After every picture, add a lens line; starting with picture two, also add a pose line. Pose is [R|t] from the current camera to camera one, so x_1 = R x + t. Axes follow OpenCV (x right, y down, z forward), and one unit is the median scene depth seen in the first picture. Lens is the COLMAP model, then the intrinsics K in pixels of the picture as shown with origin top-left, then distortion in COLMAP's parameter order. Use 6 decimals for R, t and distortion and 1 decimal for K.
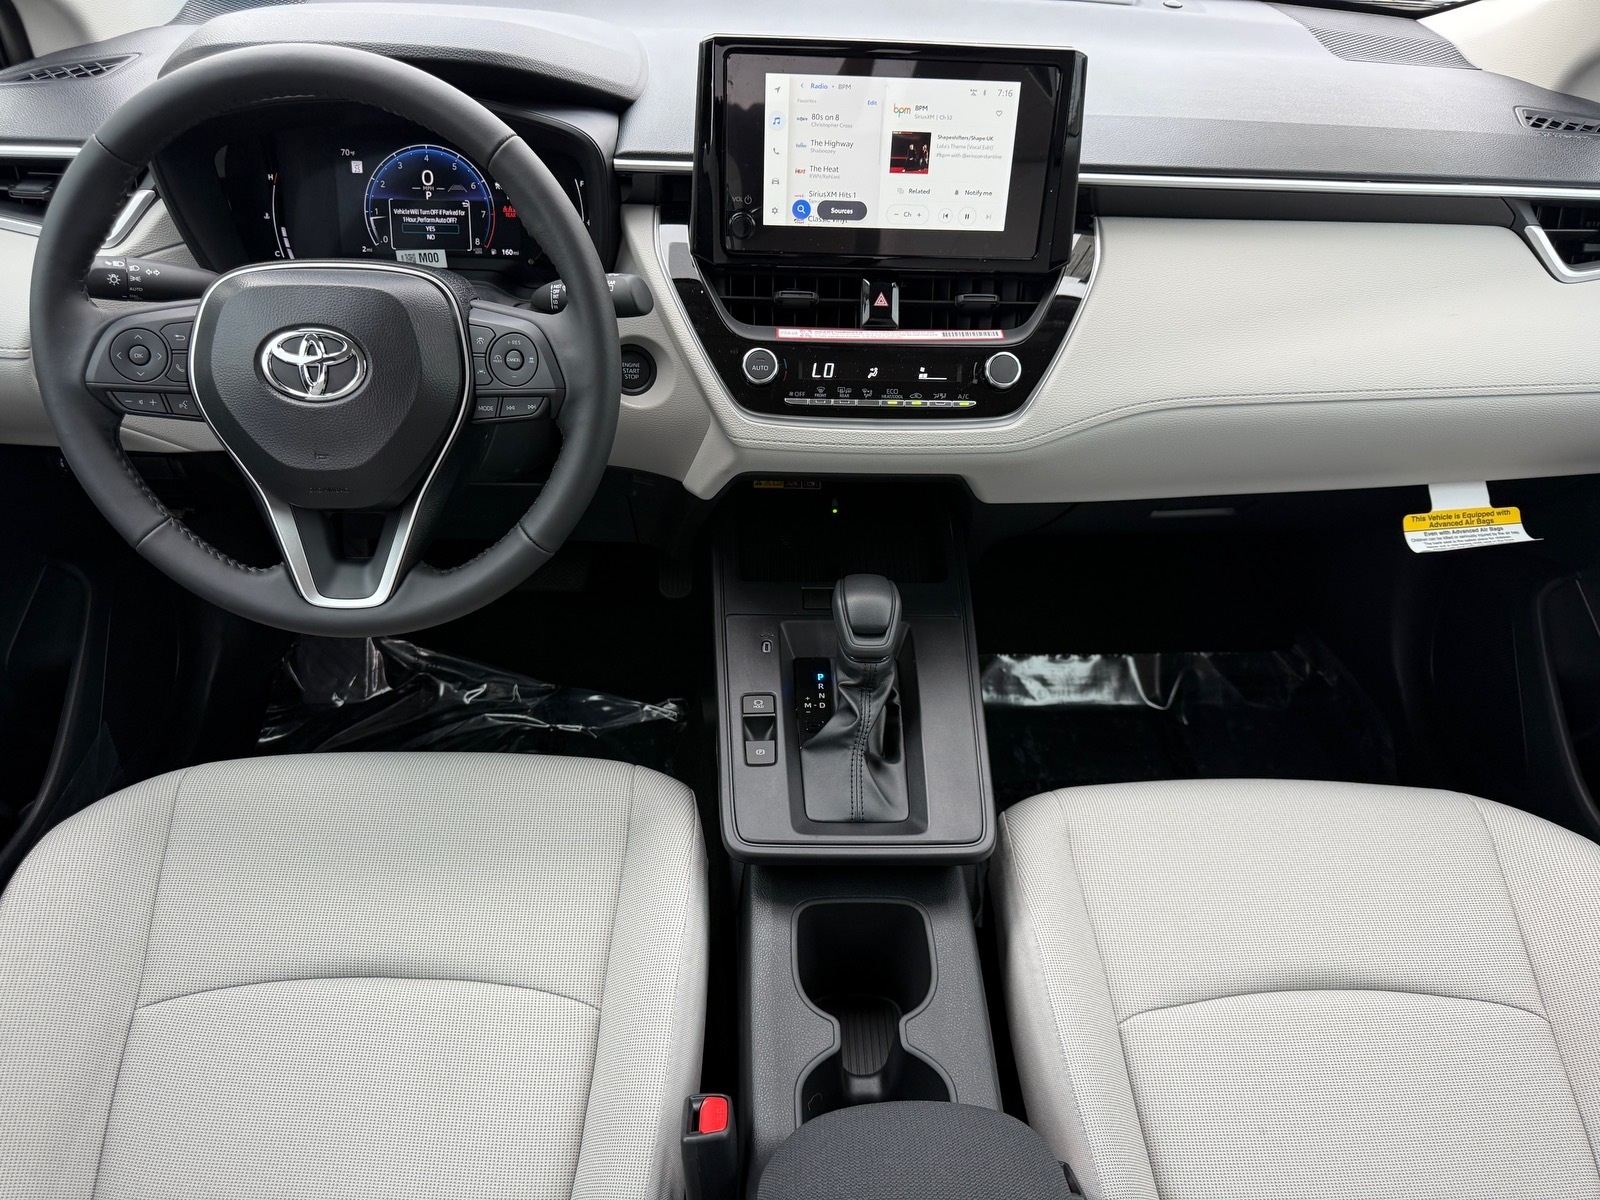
lens RADIAL K [[1136.4, 0, 800.0], [0, 1136.4, 600.0], [0, 0, 1]] dist [0.000200, 0.005769]
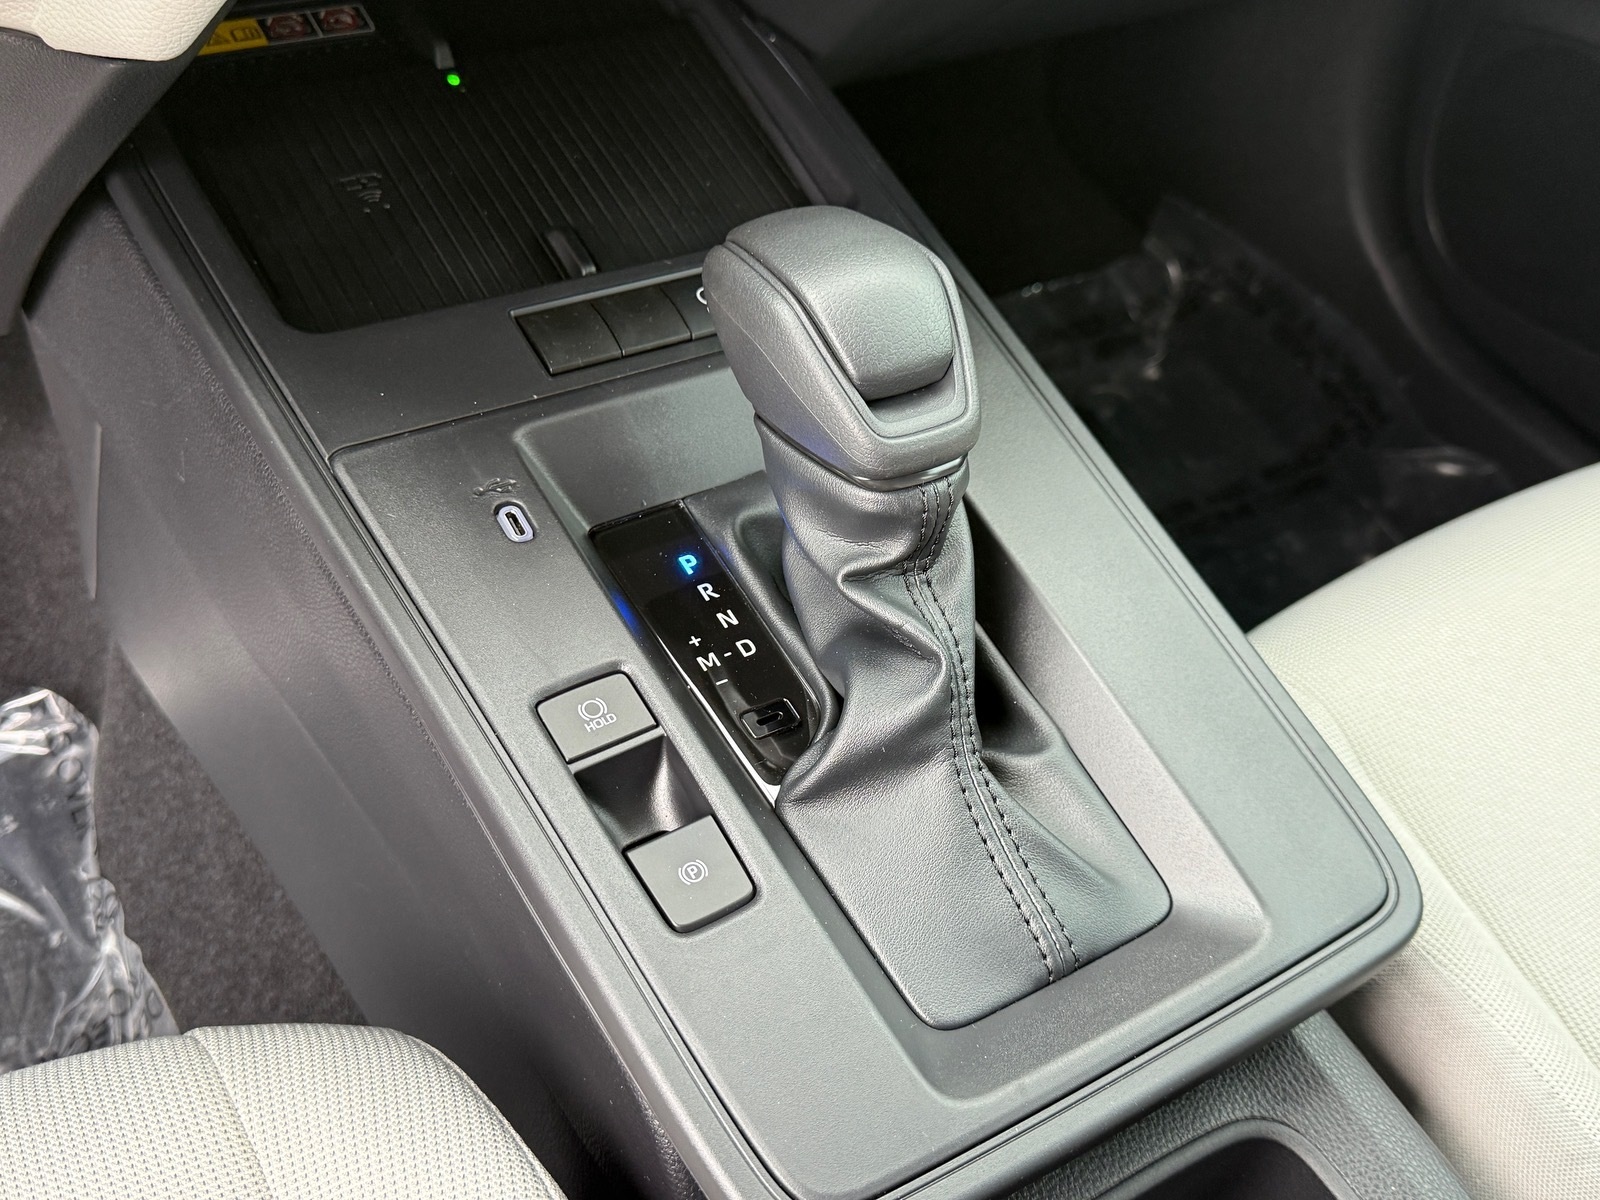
lens RADIAL K [[1629.4, 0, 800.0], [0, 1629.4, 600.0], [0, 0, 1]] dist [-0.080786, -0.005036]
pose [[0.843794, -0.290632, 0.451160, -0.184537], [0.201040, 0.950633, 0.236388, -0.028419], [-0.497590, -0.108761, 0.860567, 0.640912]]
